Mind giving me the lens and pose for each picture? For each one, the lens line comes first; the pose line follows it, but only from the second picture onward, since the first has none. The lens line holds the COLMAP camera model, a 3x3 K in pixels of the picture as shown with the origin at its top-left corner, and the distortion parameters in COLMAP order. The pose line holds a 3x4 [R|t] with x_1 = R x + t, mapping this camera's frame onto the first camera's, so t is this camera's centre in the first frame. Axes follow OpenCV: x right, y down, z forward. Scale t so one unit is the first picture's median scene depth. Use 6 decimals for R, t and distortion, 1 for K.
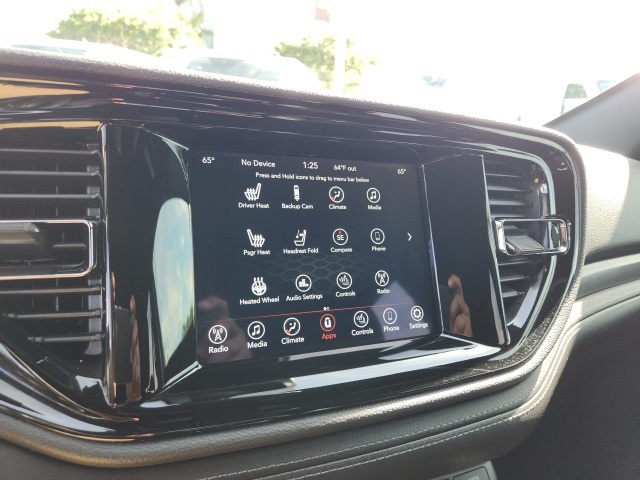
lens RADIAL K [[430.2, 0, 320.0], [0, 430.2, 240.0], [0, 0, 1]] dist [0.064296, -0.053790]
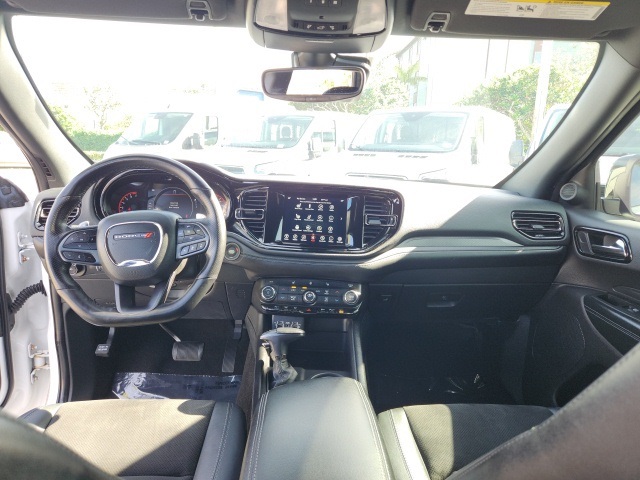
lens RADIAL K [[430.2, 0, 320.0], [0, 430.2, 240.0], [0, 0, 1]] dist [0.064296, -0.053790]
pose [[0.886778, 0.043772, -0.460118, 1.801884], [-0.079149, 0.995182, -0.057868, 0.412199], [0.455368, 0.087734, 0.885970, -2.374218]]
